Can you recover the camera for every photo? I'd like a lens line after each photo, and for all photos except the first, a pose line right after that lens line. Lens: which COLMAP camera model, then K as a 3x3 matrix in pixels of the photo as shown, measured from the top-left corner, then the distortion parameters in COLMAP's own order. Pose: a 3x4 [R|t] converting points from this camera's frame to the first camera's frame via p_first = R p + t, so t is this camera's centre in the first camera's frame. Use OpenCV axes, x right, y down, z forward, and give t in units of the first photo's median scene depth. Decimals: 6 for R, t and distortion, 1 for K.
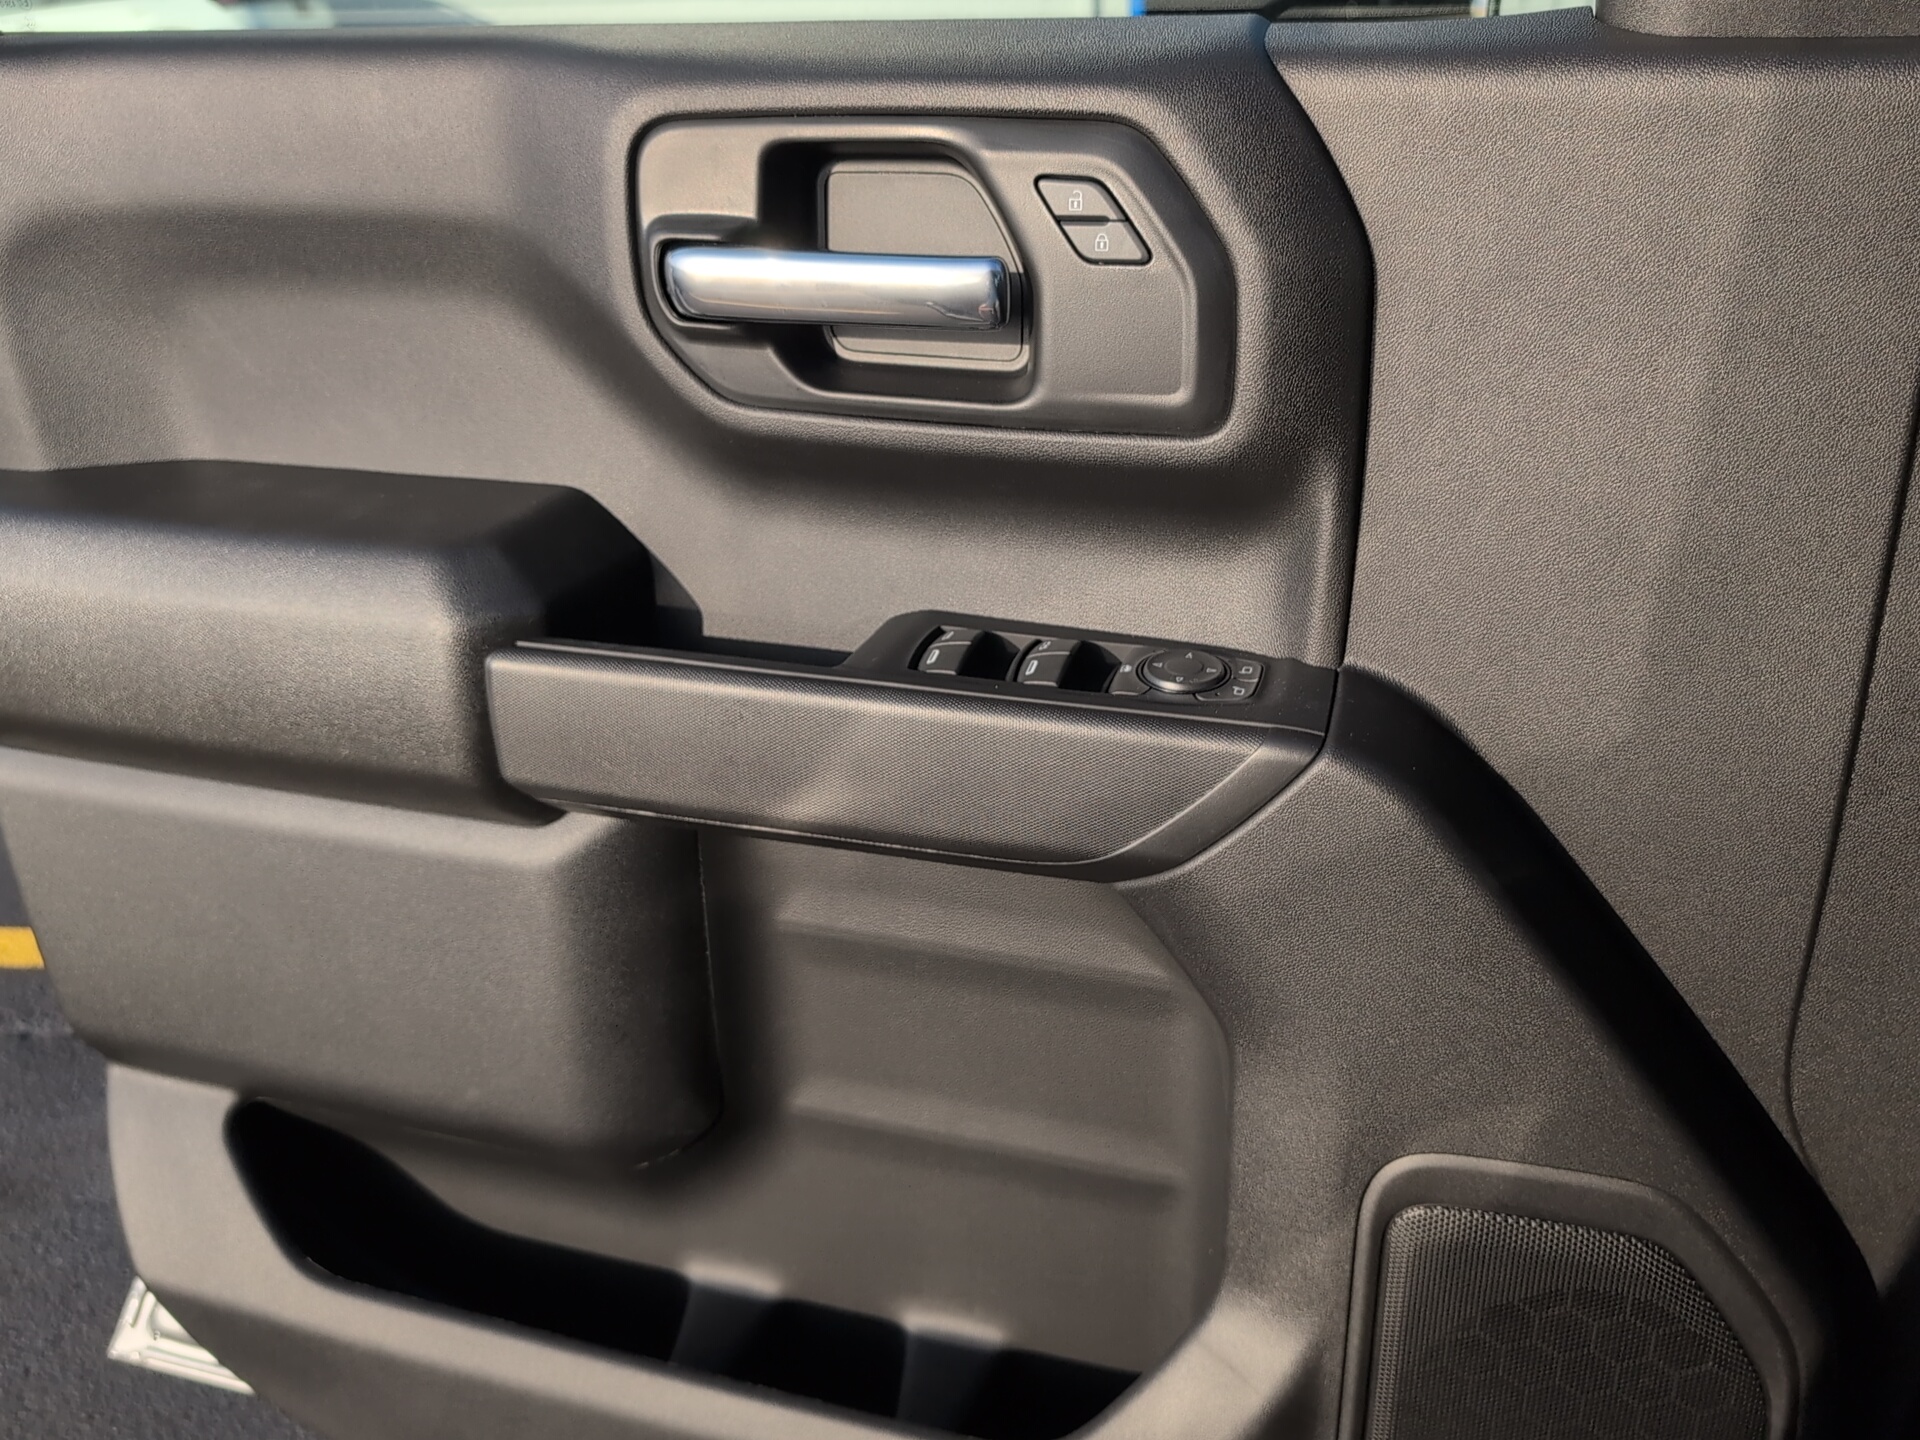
lens RADIAL K [[1541.2, 0, 949.6], [0, 1541.2, 726.6], [0, 0, 1]] dist [-0.016718, -0.040431]
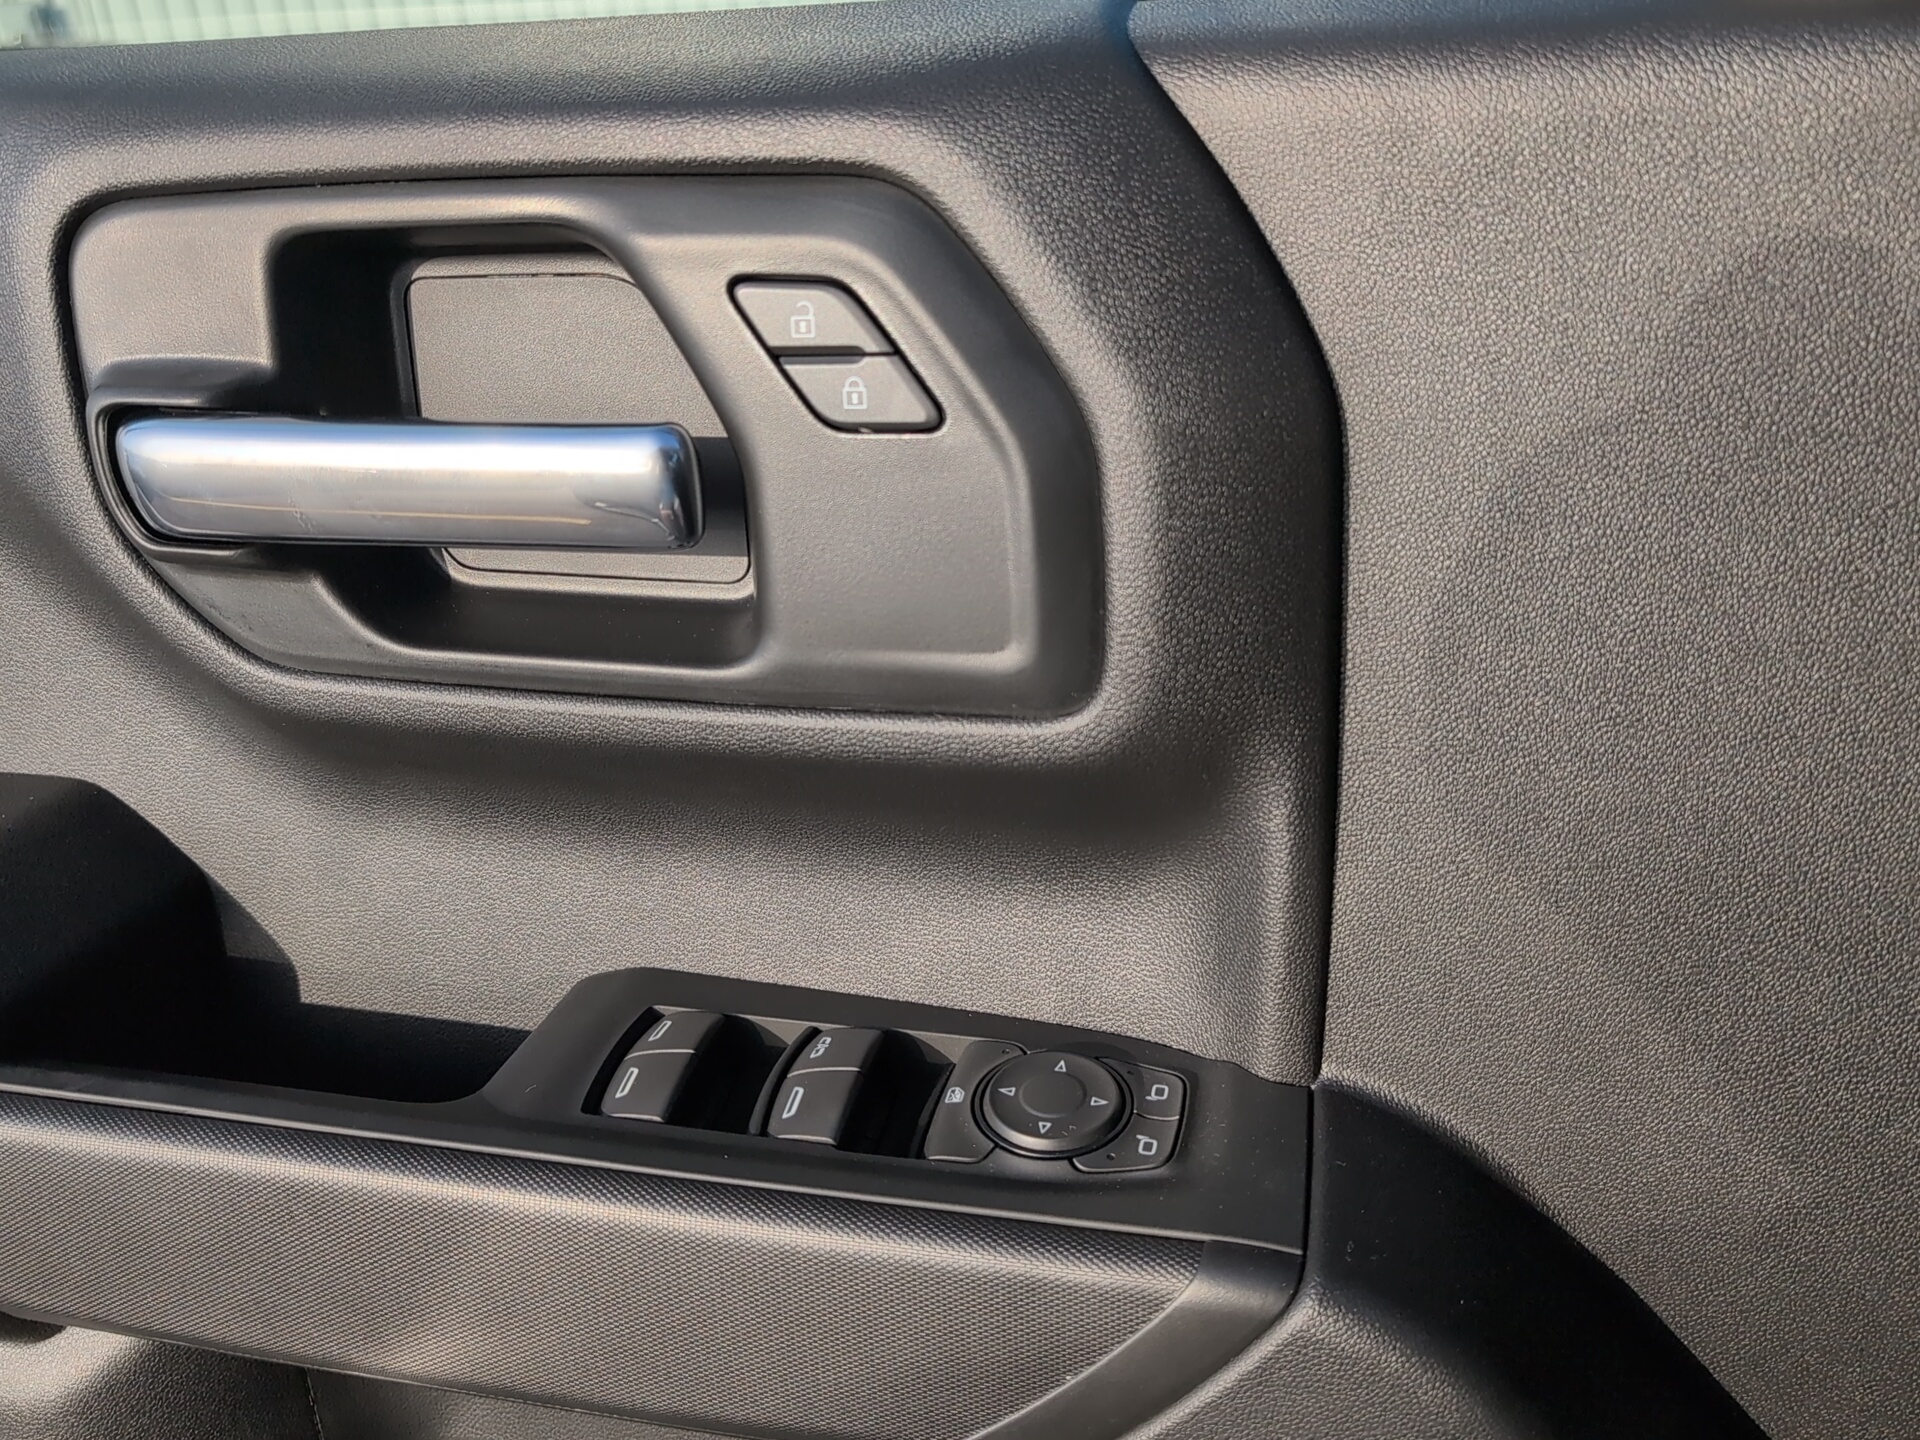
lens RADIAL K [[1541.2, 0, 955.0], [0, 1541.2, 712.9], [0, 0, 1]] dist [-0.016718, -0.040431]
pose [[0.996893, -0.049980, 0.060876, 0.089137], [0.052799, 0.997563, -0.045609, -0.160868], [-0.058448, 0.048682, 0.997103, 0.420466]]
